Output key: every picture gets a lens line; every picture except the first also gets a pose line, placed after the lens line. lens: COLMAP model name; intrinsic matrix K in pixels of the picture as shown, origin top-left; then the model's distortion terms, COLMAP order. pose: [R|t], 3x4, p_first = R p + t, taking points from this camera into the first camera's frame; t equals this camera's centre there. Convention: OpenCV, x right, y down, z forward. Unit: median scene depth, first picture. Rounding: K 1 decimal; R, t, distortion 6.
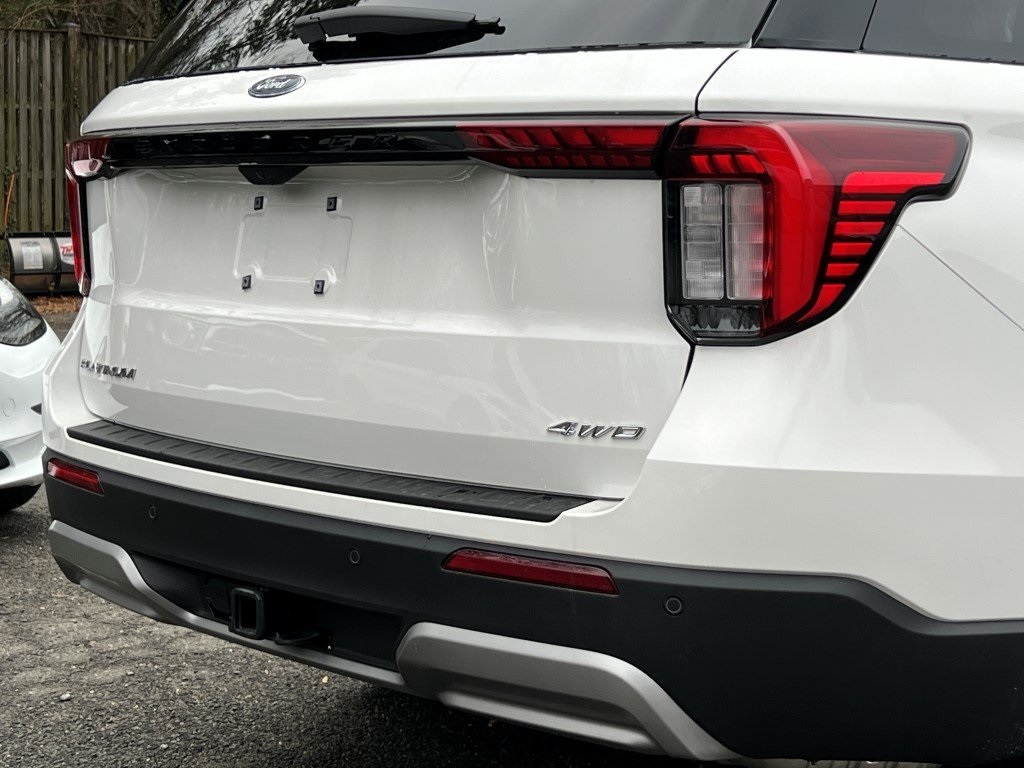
lens RADIAL K [[1863.8, 0, 512.4], [0, 1863.8, 384.1], [0, 0, 1]] dist [0.227201, 0.000000]
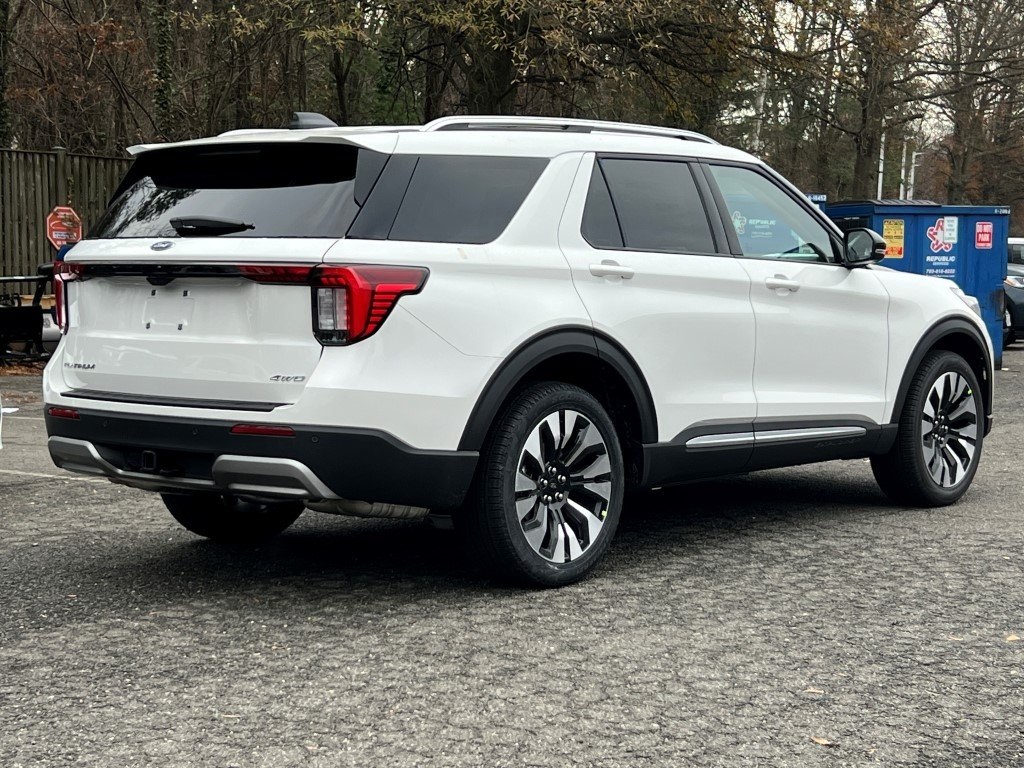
lens RADIAL K [[1863.8, 0, 514.7], [0, 1863.8, 384.1], [0, 0, 1]] dist [0.227201, 0.000000]
pose [[0.994509, 0.000180, 0.104649, 0.088398], [0.004439, 0.999026, -0.043902, 0.154008], [-0.104555, 0.044125, 0.993540, -1.728232]]
